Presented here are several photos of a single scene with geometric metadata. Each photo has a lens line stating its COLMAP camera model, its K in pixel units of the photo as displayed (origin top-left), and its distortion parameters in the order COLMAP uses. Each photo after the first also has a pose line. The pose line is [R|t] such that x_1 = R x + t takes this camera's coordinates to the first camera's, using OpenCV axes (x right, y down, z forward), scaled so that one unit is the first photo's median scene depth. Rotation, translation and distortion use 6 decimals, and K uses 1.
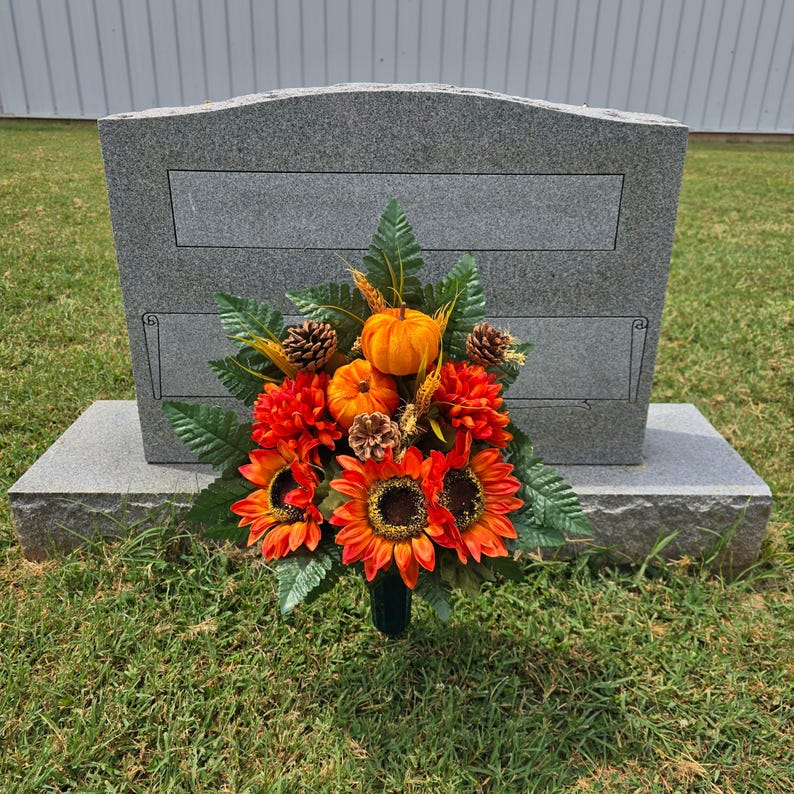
lens RADIAL K [[710.2, 0, 411.0], [0, 710.2, 396.9], [0, 0, 1]] dist [0.006000, 0.000256]
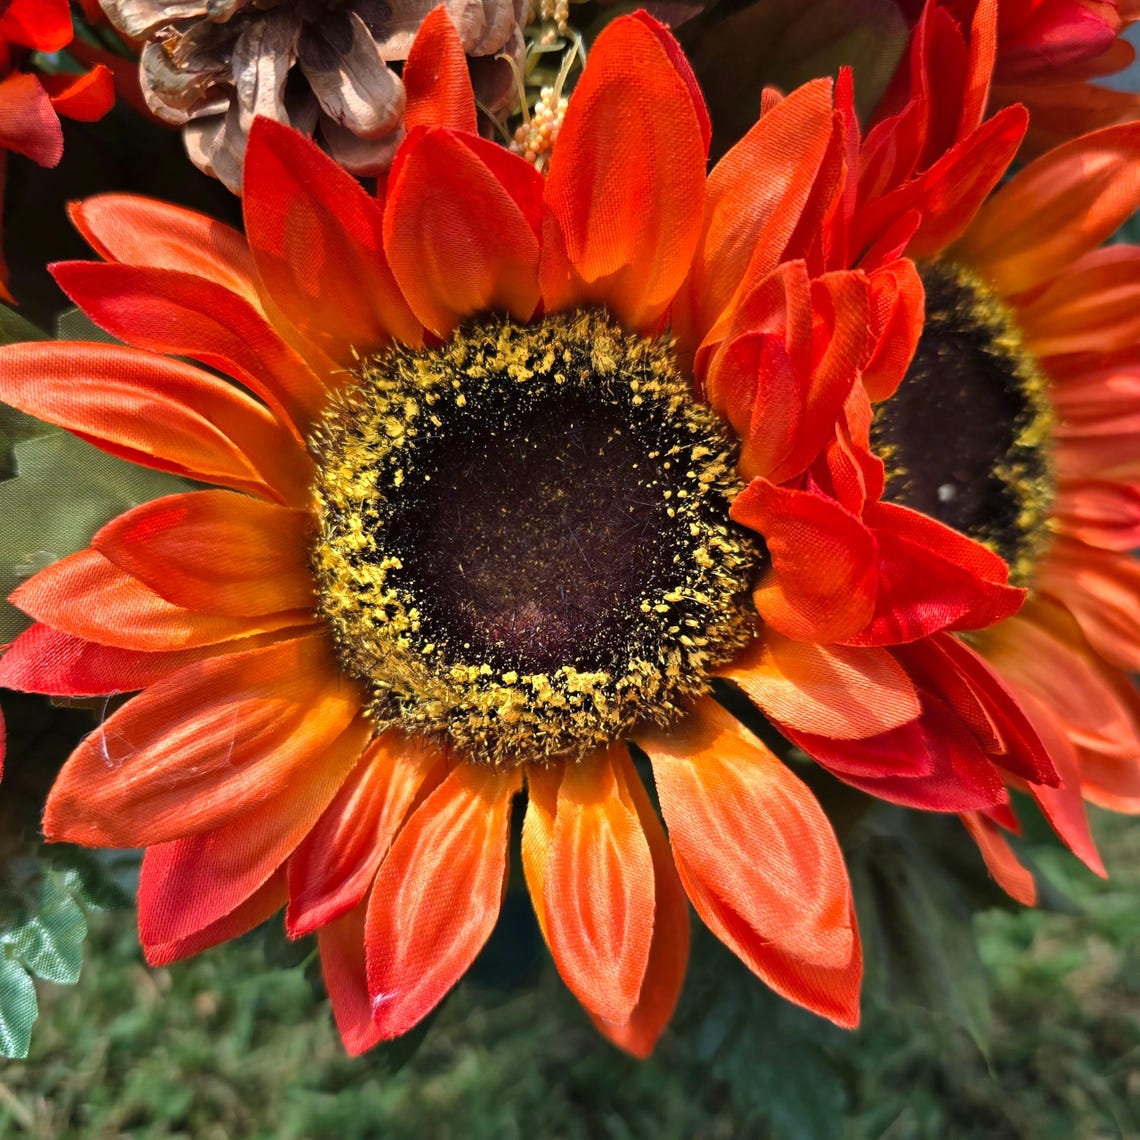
lens RADIAL K [[1019.7, 0, 590.0], [0, 1019.7, 569.8], [0, 0, 1]] dist [0.006000, 0.000256]
pose [[0.993874, -0.052628, 0.097187, -0.017232], [0.036166, 0.985800, 0.163981, 0.085070], [-0.104437, -0.159462, 0.981664, 0.524240]]
